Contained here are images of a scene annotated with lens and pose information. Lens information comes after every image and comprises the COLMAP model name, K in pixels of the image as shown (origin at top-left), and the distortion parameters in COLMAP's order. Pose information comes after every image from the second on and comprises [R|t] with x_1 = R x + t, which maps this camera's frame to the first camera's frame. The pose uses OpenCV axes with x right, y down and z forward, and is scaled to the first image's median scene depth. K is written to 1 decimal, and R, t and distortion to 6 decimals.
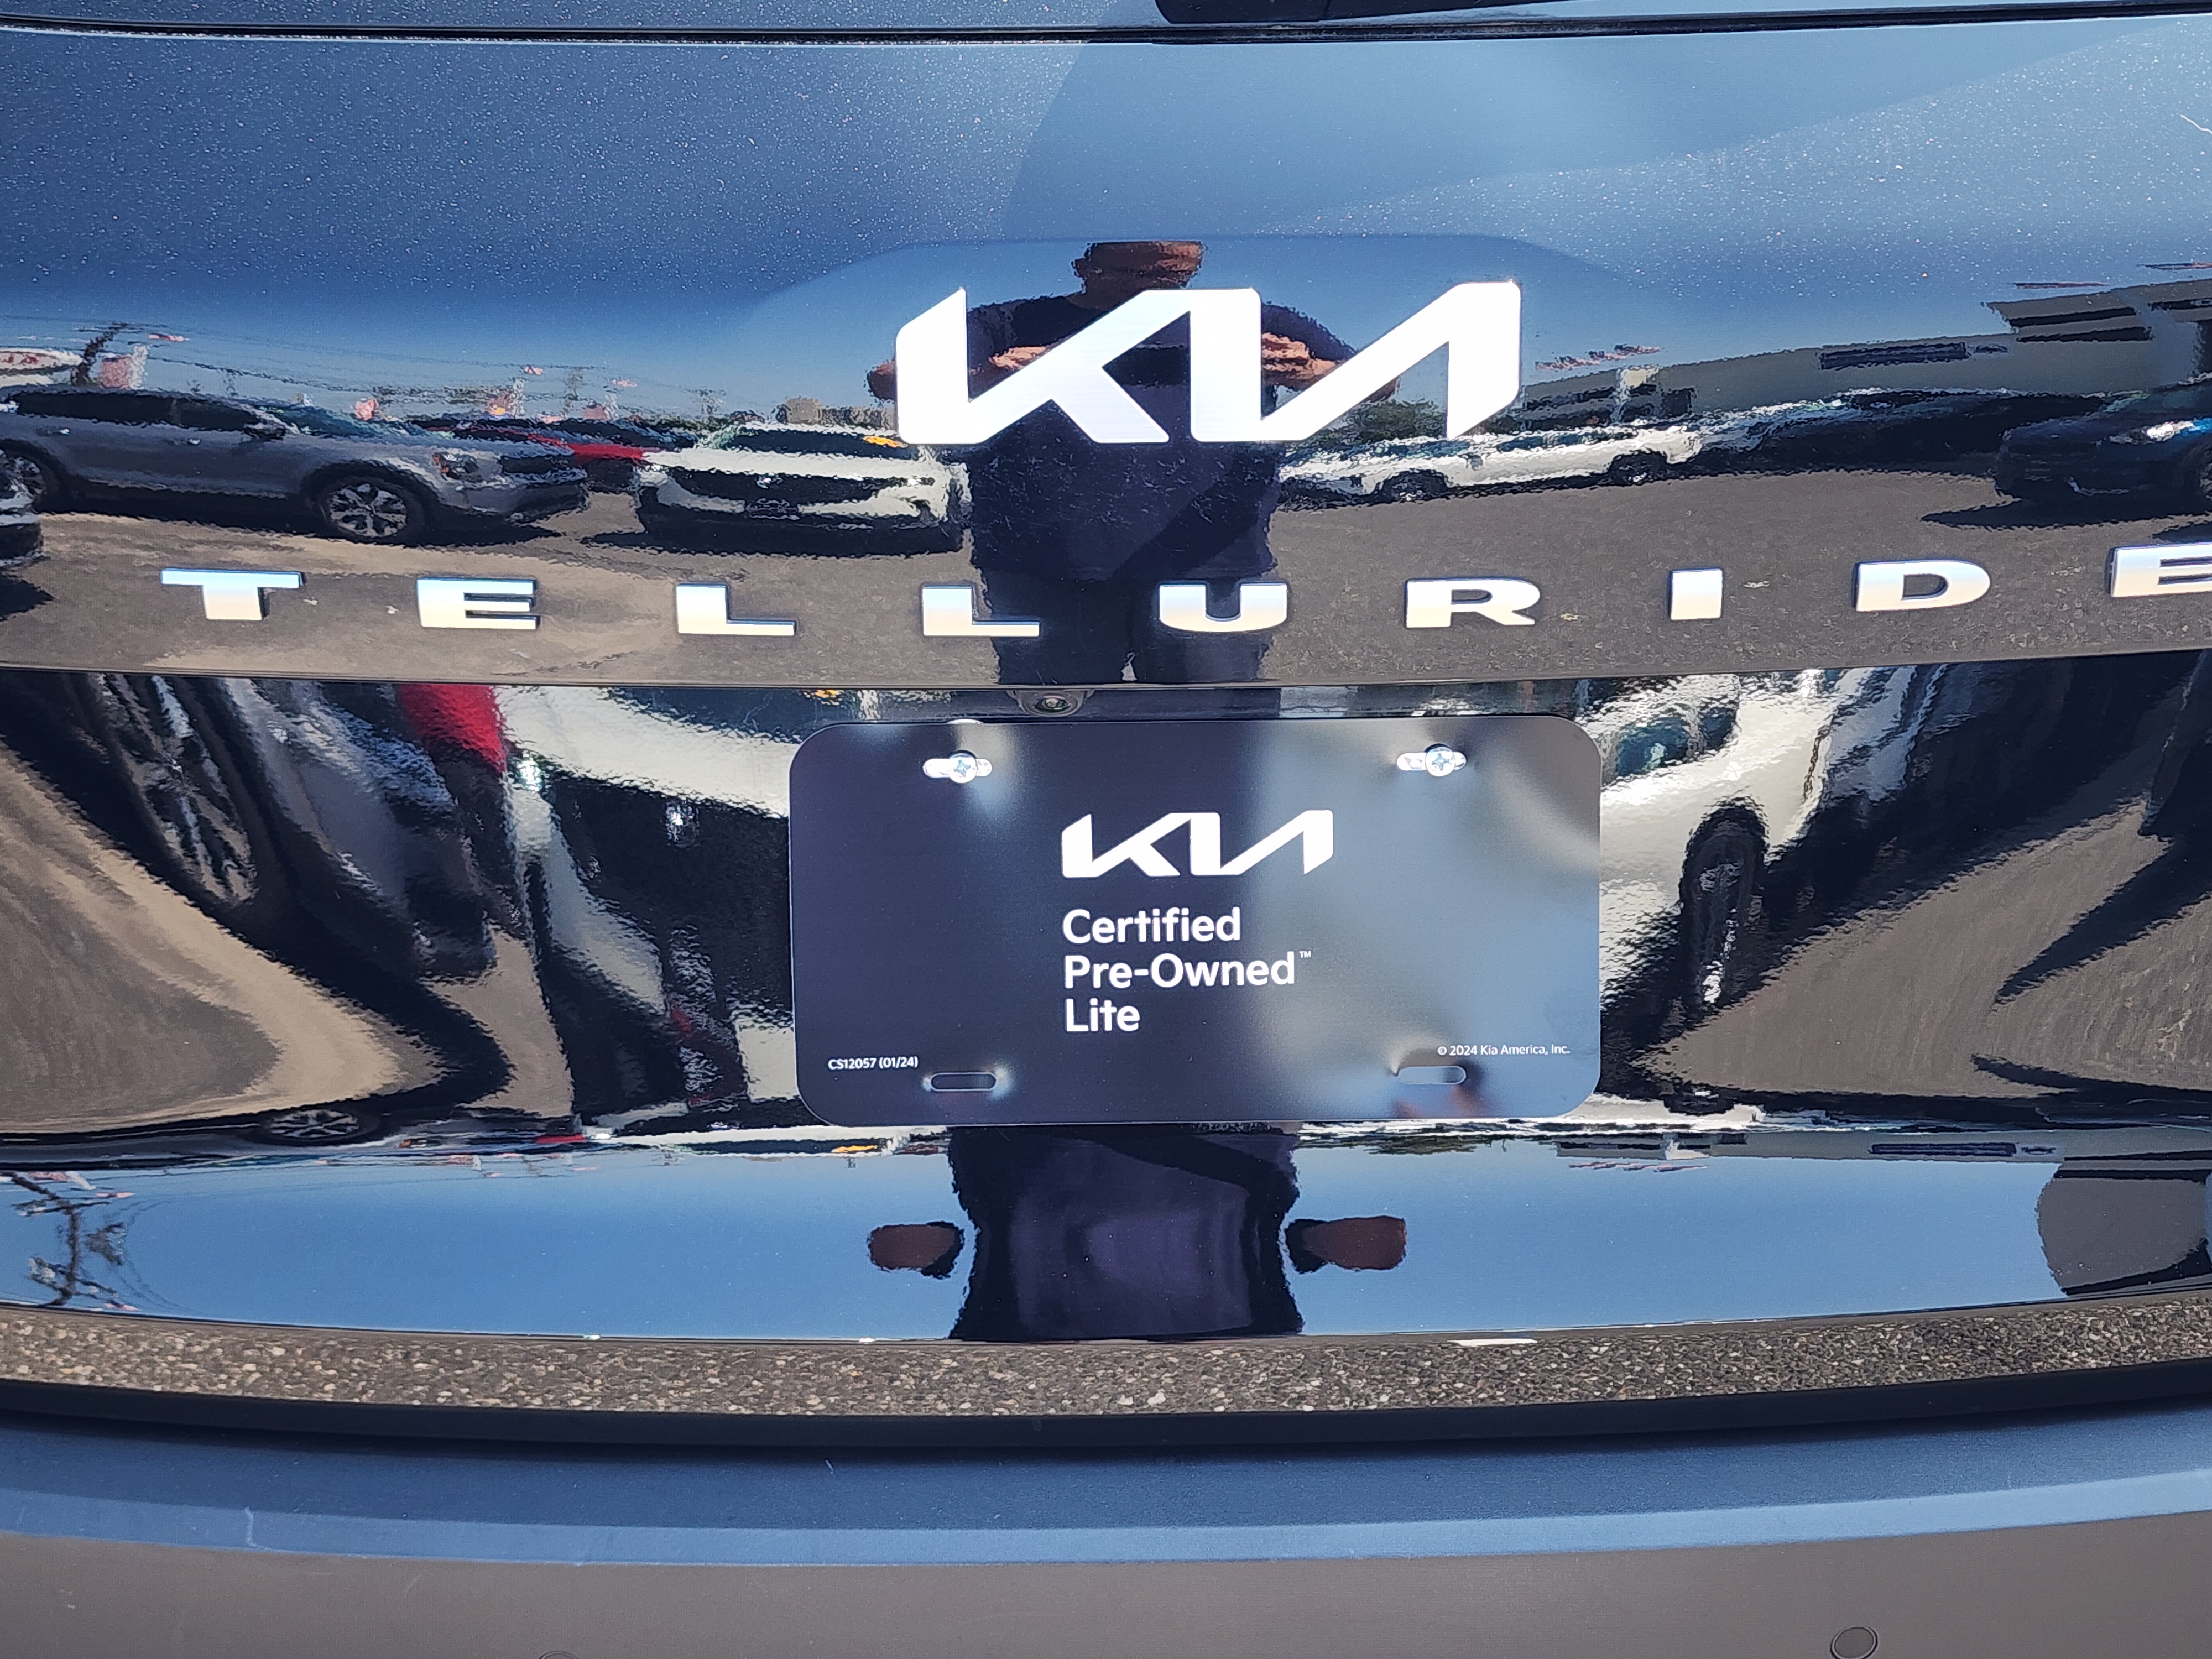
lens RADIAL K [[2800.7, 0, 1106.0], [0, 2800.7, 829.5], [0, 0, 1]] dist [0.130410, -0.080500]
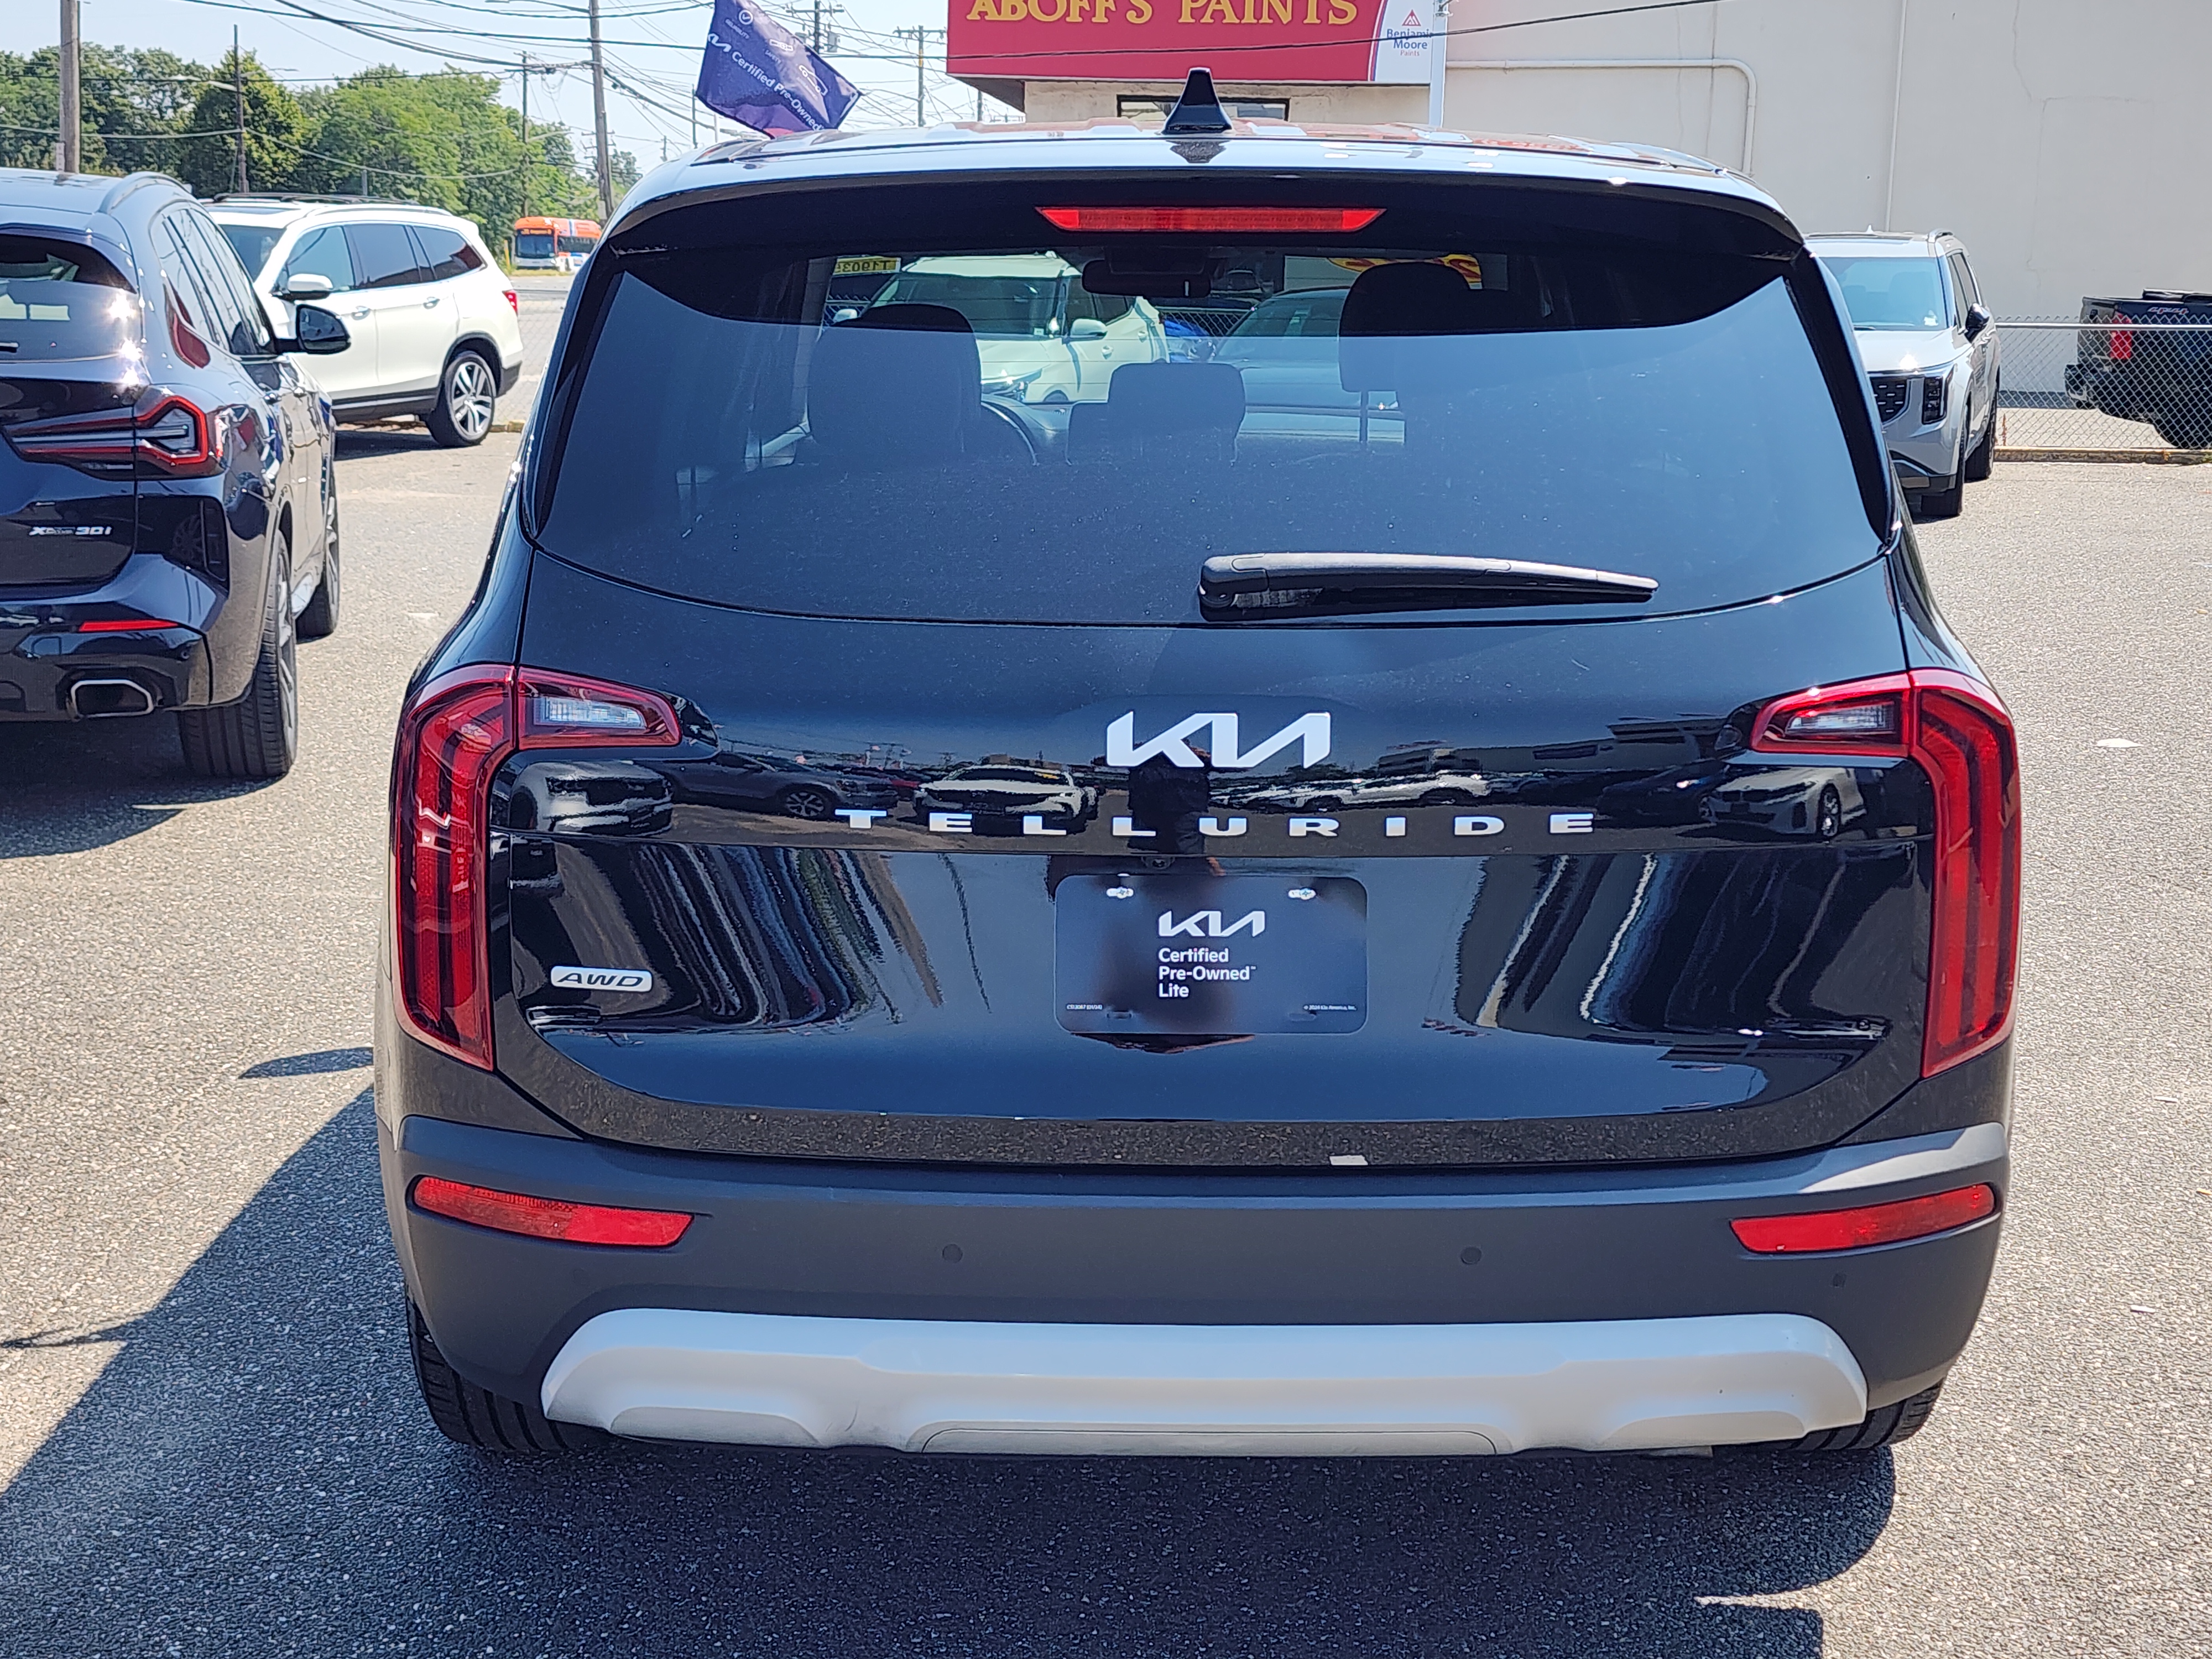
lens RADIAL K [[2928.3, 0, 1106.0], [0, 2928.3, 829.5], [0, 0, 1]] dist [0.012753, 0.041091]
pose [[0.999849, 0.017329, -0.001527, -0.061810], [-0.017377, 0.990767, -0.134455, 0.282259], [-0.000817, 0.134461, 0.990919, -1.670598]]
